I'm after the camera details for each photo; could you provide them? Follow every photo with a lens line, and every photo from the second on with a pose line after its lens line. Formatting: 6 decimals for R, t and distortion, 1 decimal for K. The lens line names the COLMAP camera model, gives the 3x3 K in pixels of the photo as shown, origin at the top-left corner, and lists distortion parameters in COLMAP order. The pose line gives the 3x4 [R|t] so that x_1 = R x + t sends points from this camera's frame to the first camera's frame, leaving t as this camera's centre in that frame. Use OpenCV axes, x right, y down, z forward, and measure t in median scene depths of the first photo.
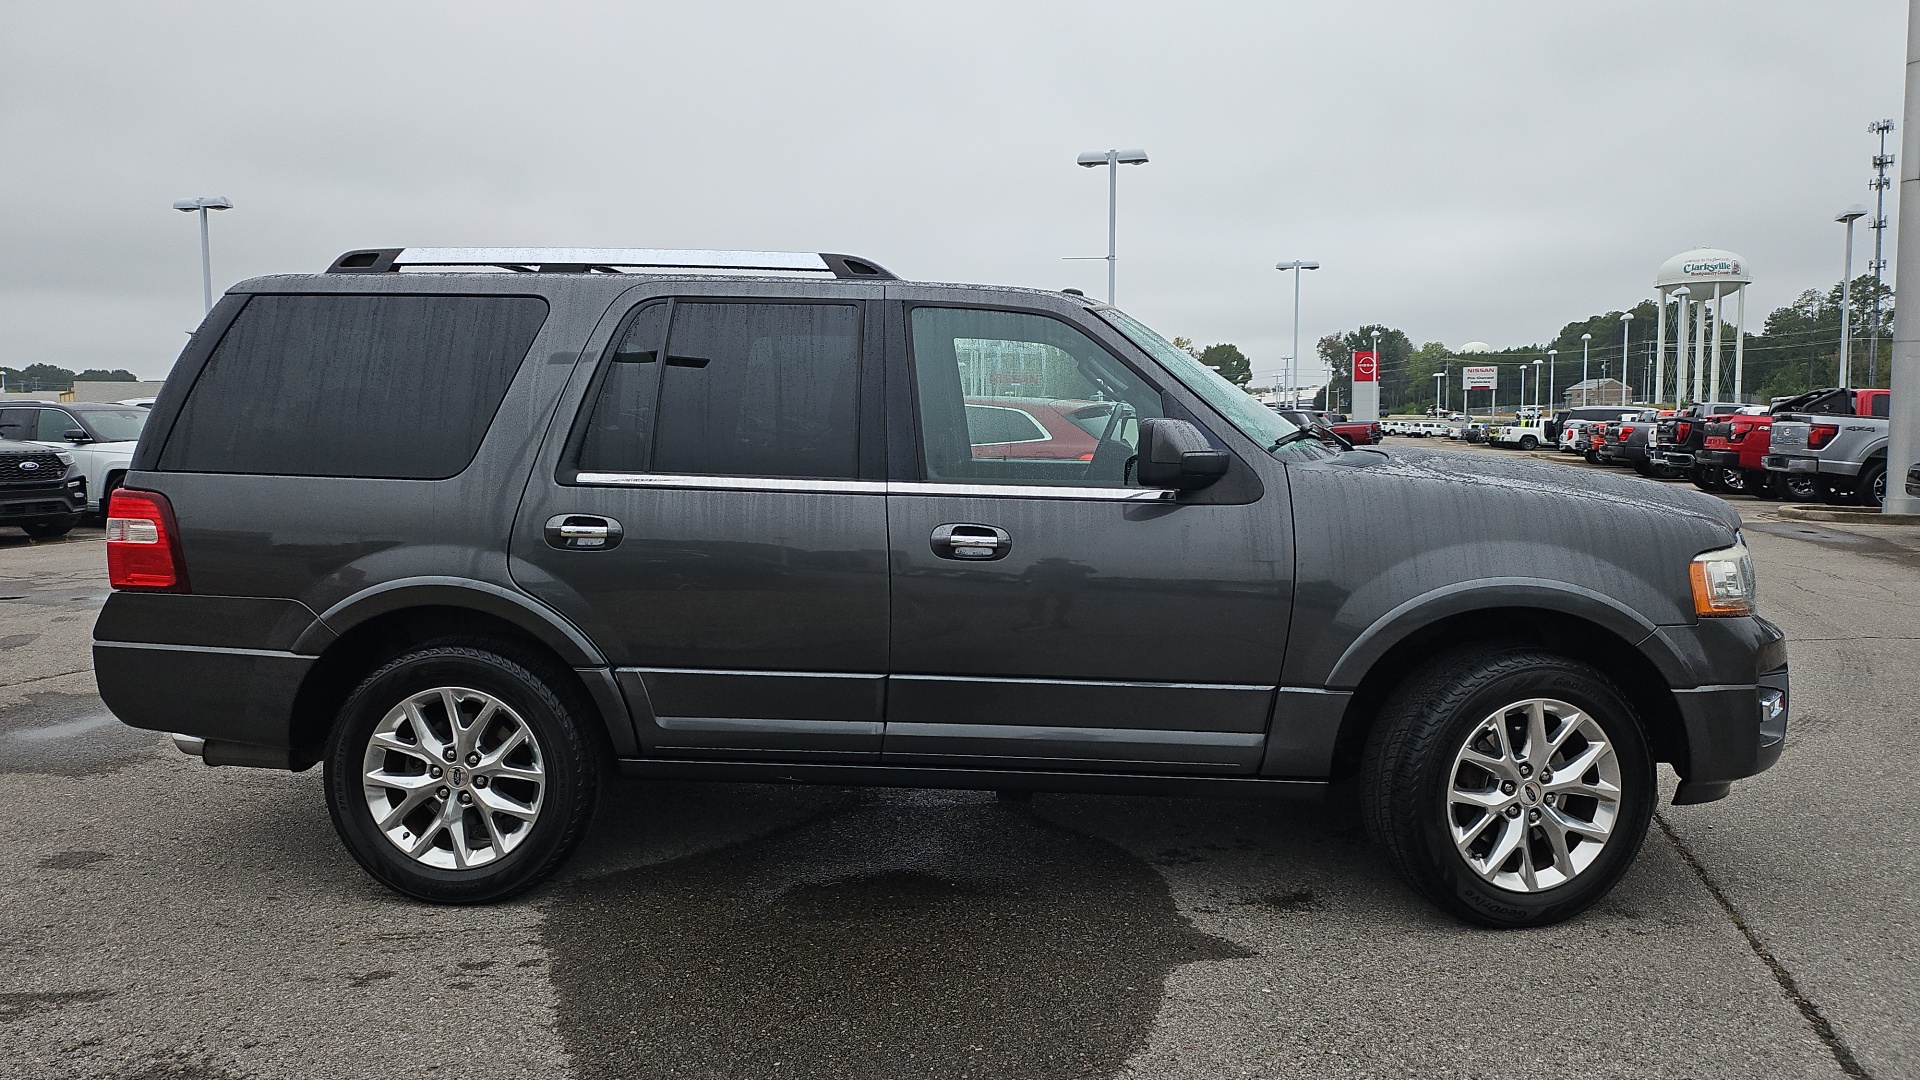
lens RADIAL K [[1366.0, 0, 999.9], [0, 1366.0, 515.9], [0, 0, 1]] dist [0.045038, -0.043171]
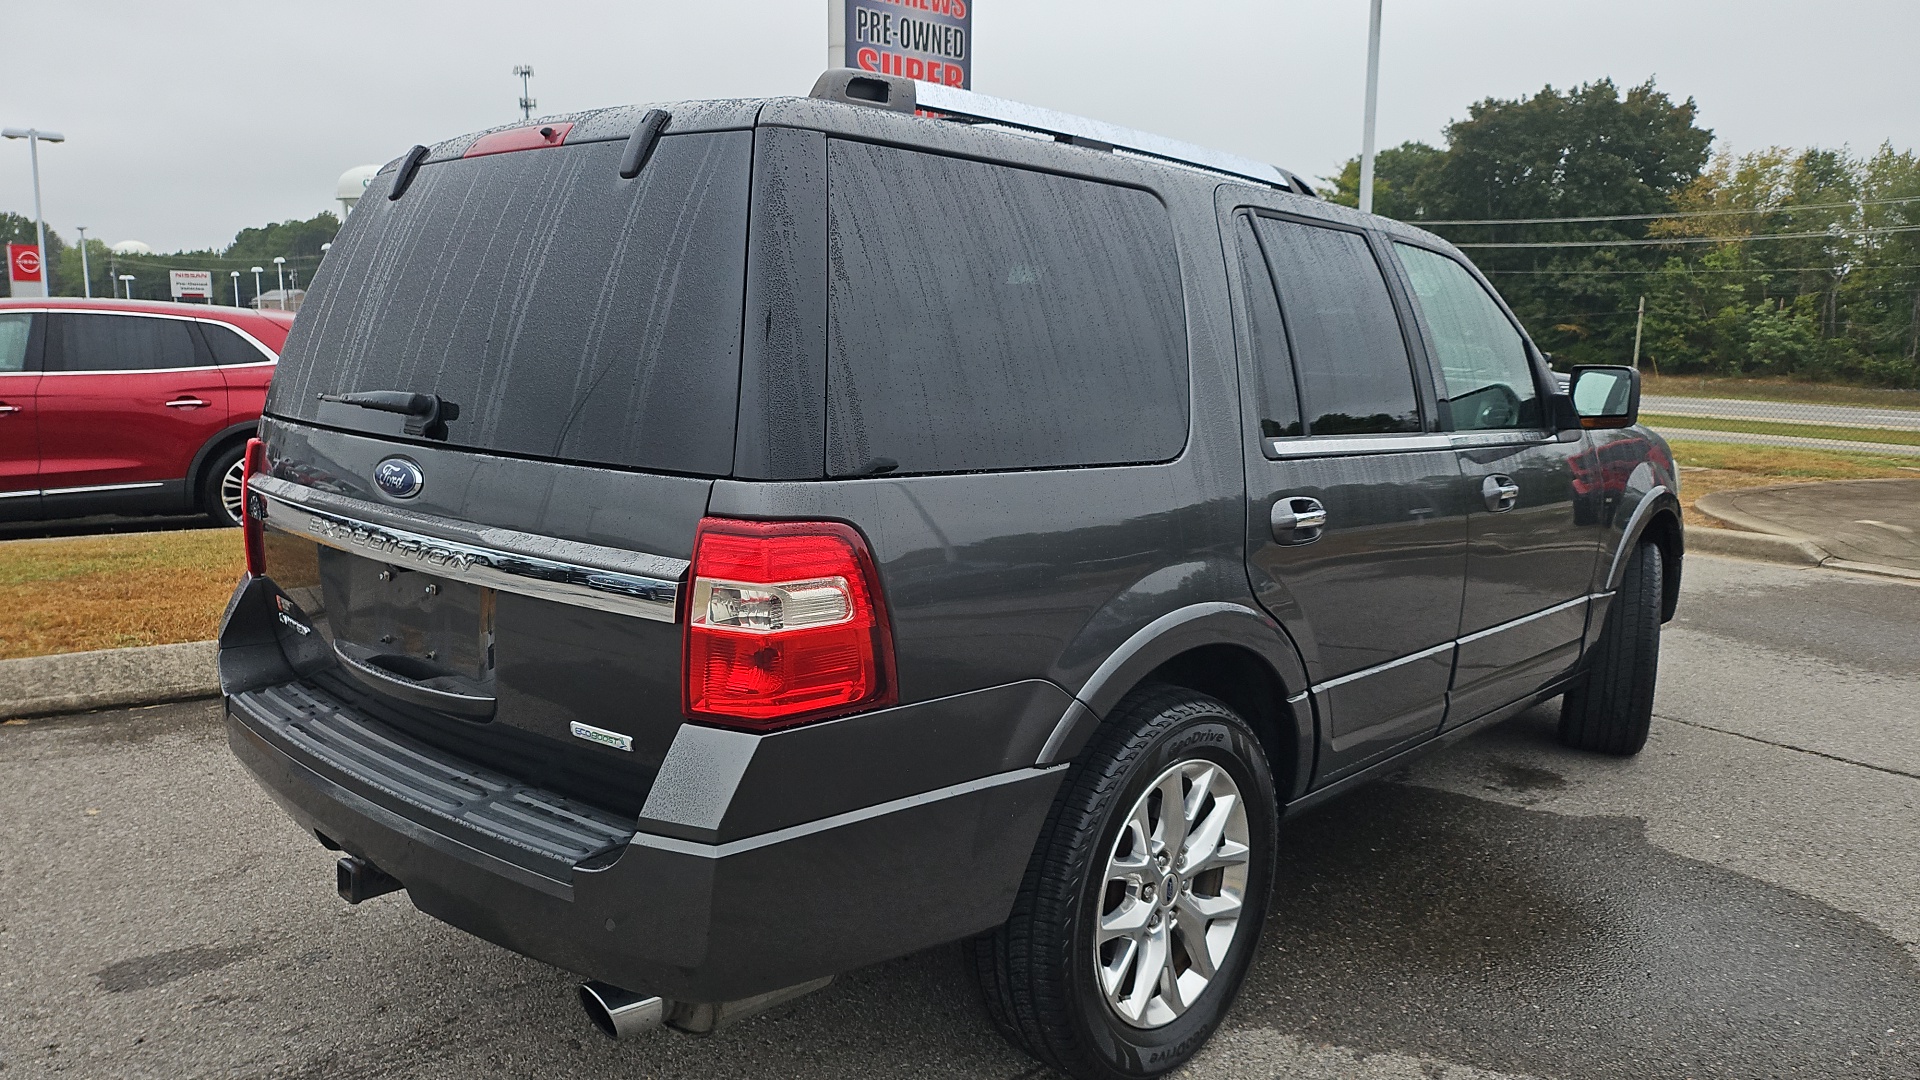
lens RADIAL K [[1366.0, 0, 958.1], [0, 1366.0, 535.3], [0, 0, 1]] dist [0.045038, -0.043171]
pose [[0.604353, -0.100549, 0.790346, -0.501634], [0.039488, 0.994565, 0.096334, -0.029799], [-0.795737, -0.027011, 0.605039, 0.342152]]
